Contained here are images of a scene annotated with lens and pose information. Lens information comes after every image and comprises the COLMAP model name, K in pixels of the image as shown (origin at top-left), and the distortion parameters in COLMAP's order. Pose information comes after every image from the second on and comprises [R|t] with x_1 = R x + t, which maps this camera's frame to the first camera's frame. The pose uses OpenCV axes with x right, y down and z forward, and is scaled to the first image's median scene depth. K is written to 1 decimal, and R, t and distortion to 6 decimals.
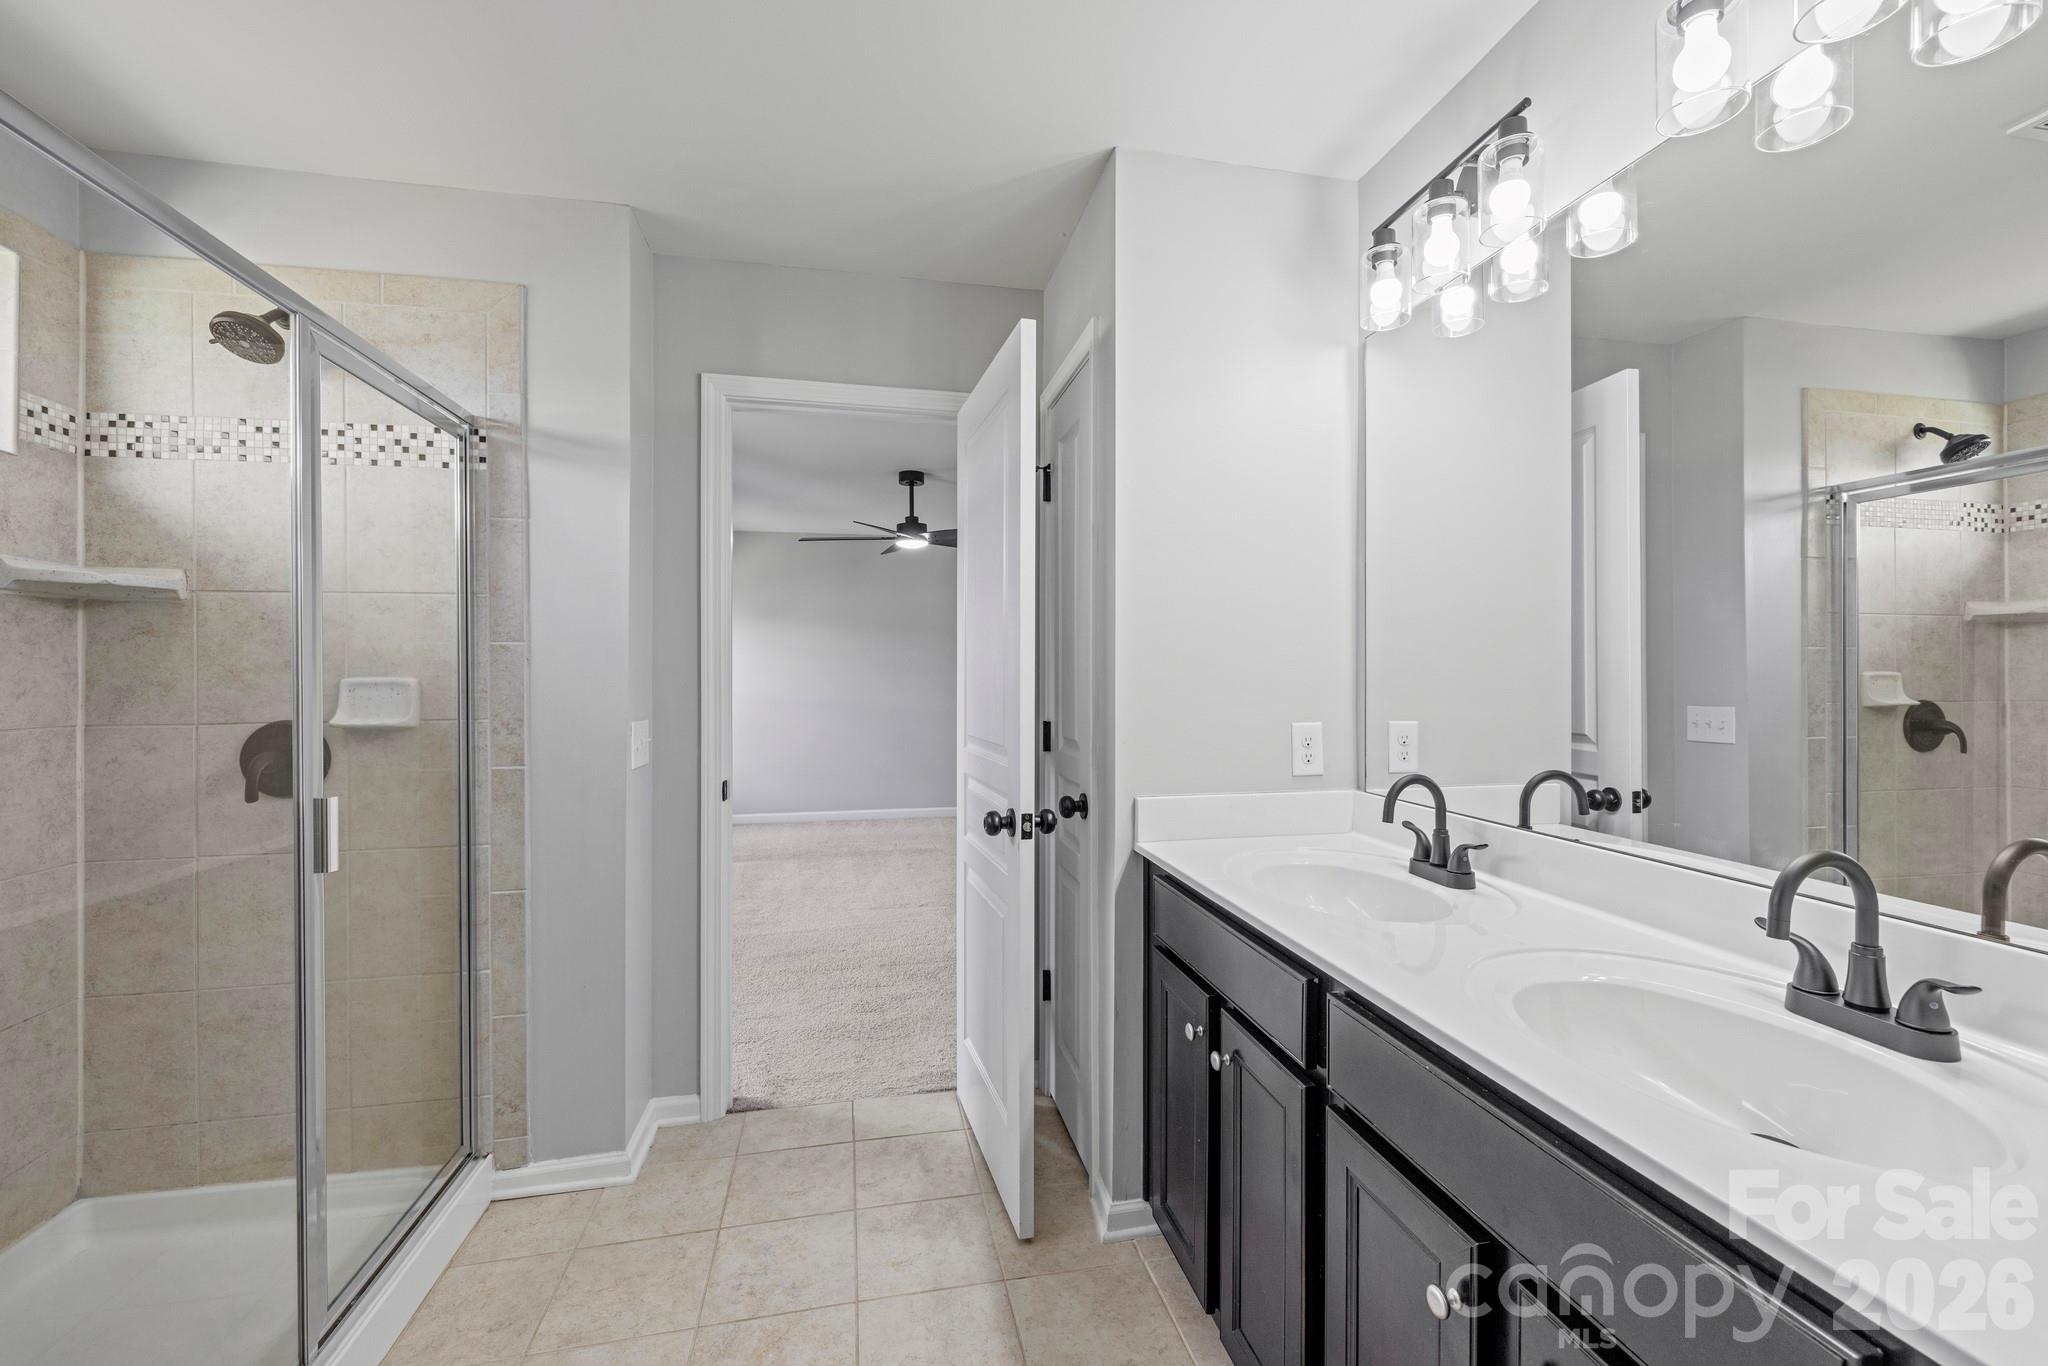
lens RADIAL K [[852.2, 0, 1036.7], [0, 852.2, 679.9], [0, 0, 1]] dist [-0.001020, 0.000647]
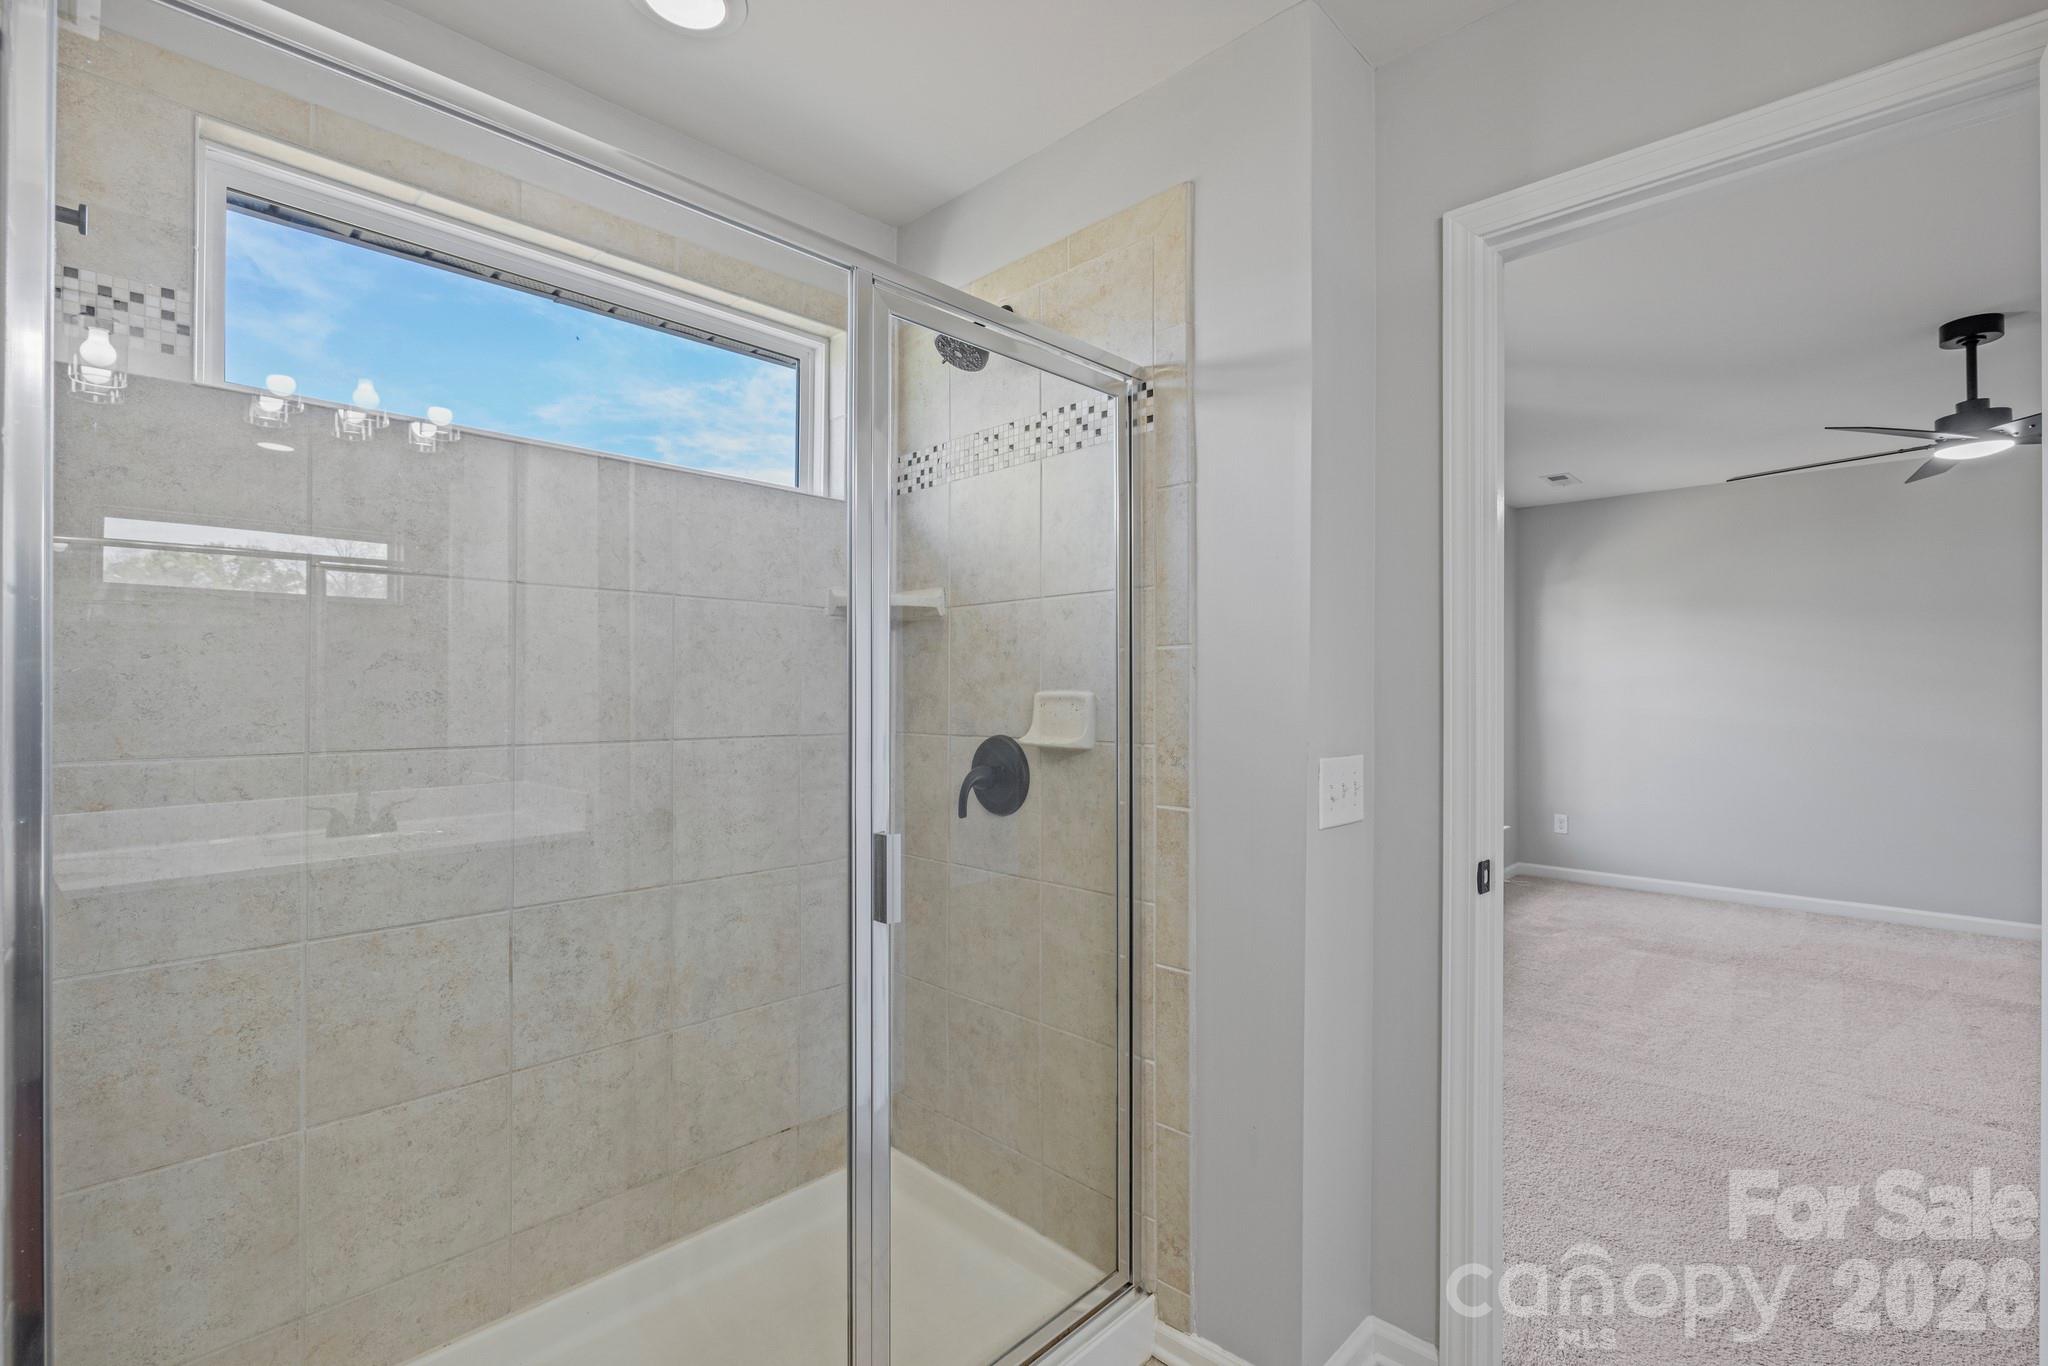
lens RADIAL K [[921.3, 0, 1023.2], [0, 921.3, 682.3], [0, 0, 1]] dist [-0.015015, 0.003990]
pose [[0.556724, -0.003776, -0.830689, -0.001000], [-0.005040, 0.999956, -0.007923, -0.003981], [0.830682, 0.008597, 0.556680, 0.428155]]
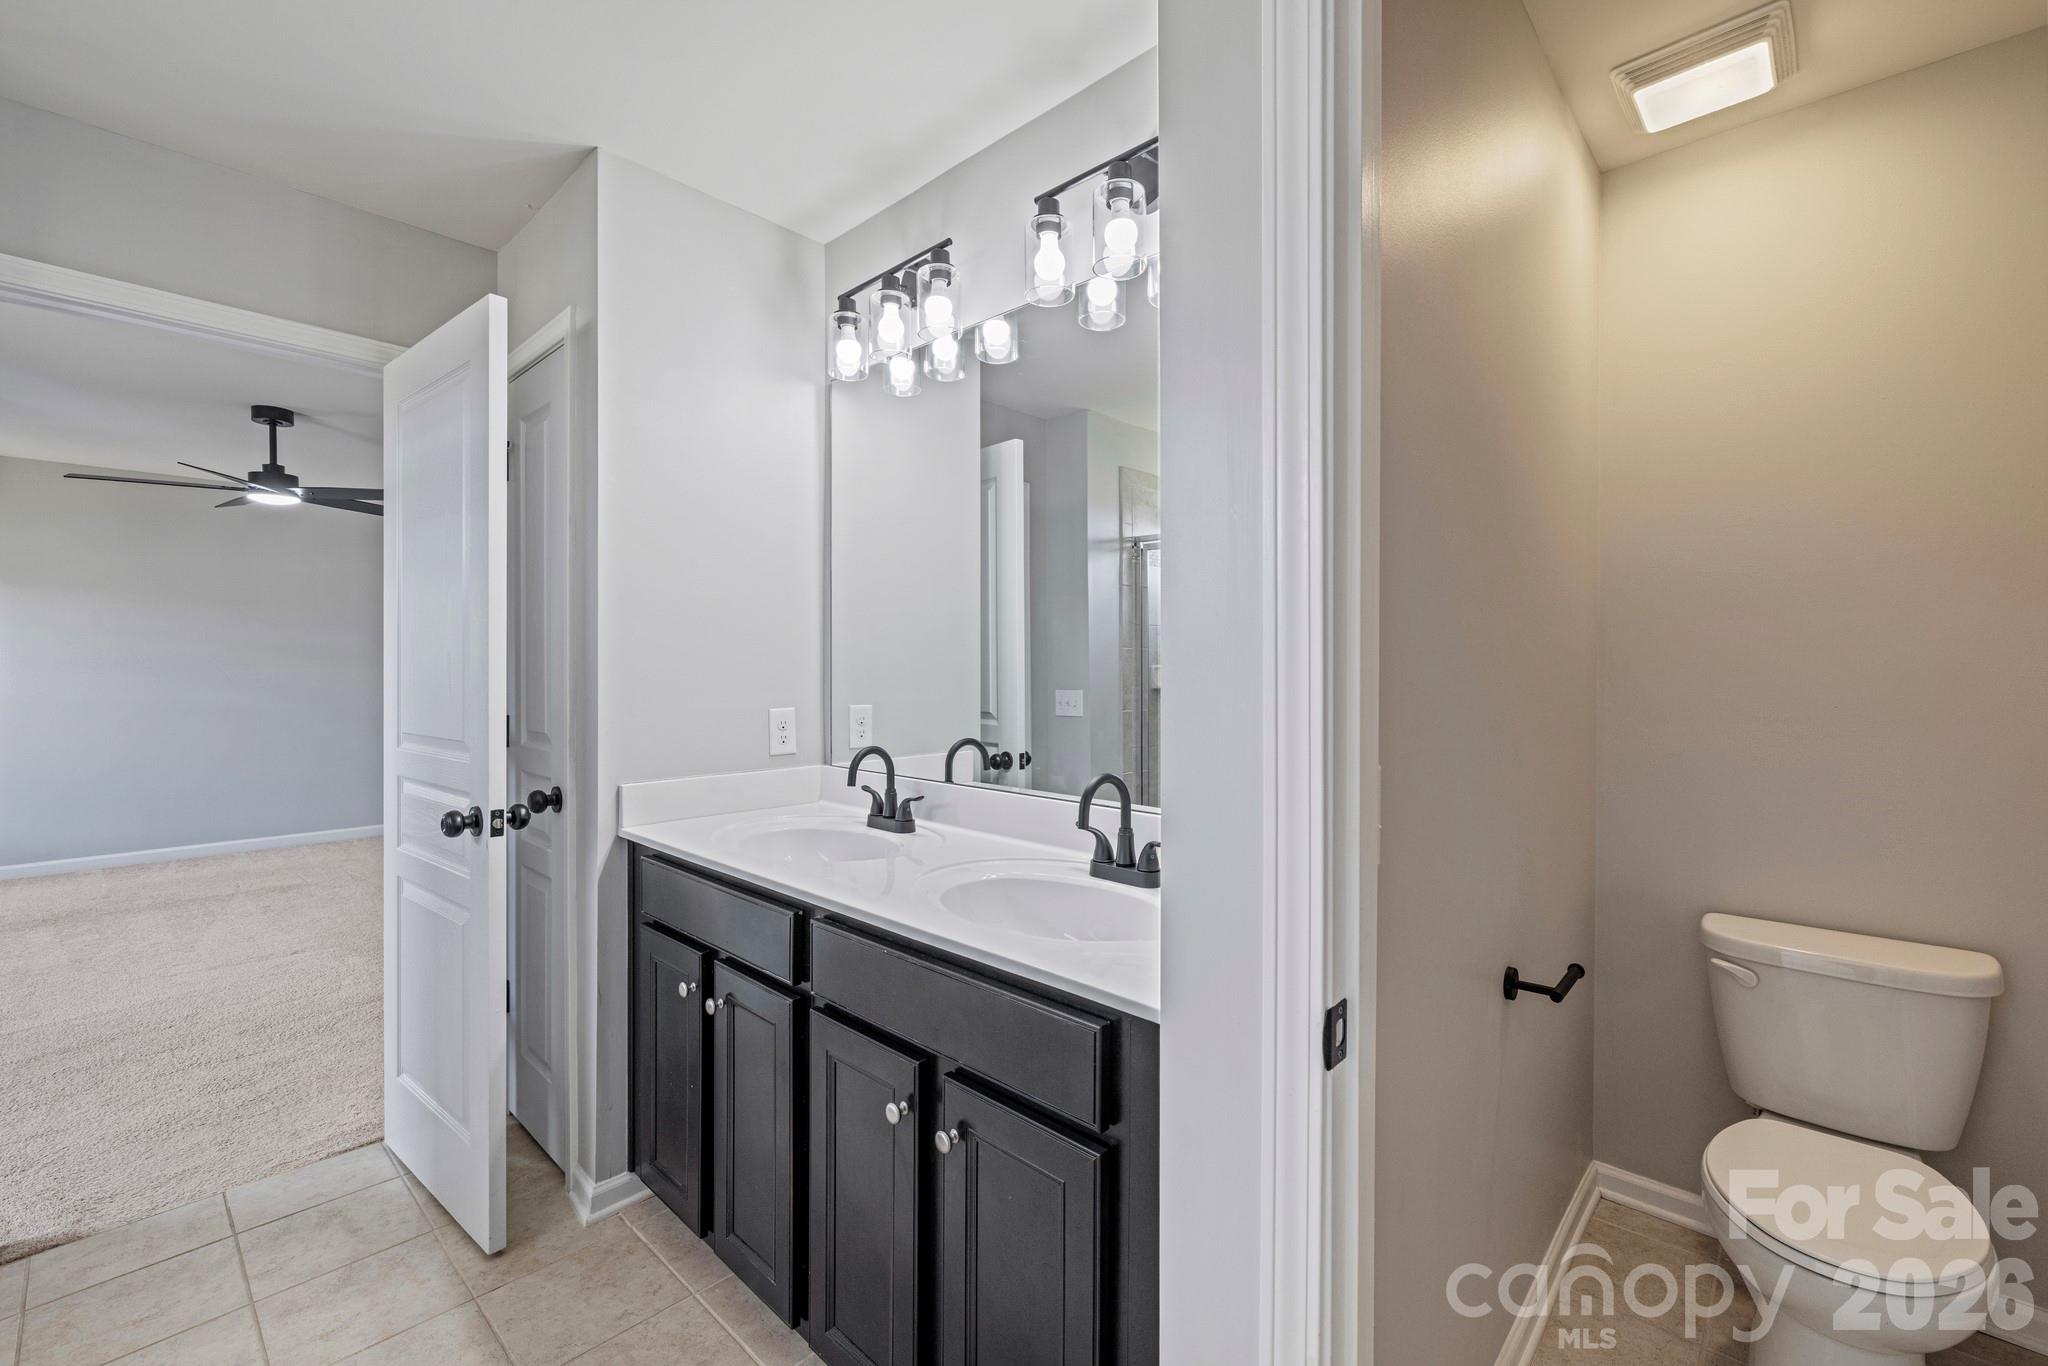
lens RADIAL K [[852.7, 0, 1027.8], [0, 852.7, 670.3], [0, 0, 1]] dist [-0.001116, 0.000153]
pose [[0.820122, -0.000178, 0.572189, -0.065436], [0.000978, 0.999999, -0.001090, 0.001116], [-0.572188, 0.001453, 0.820121, -0.121559]]
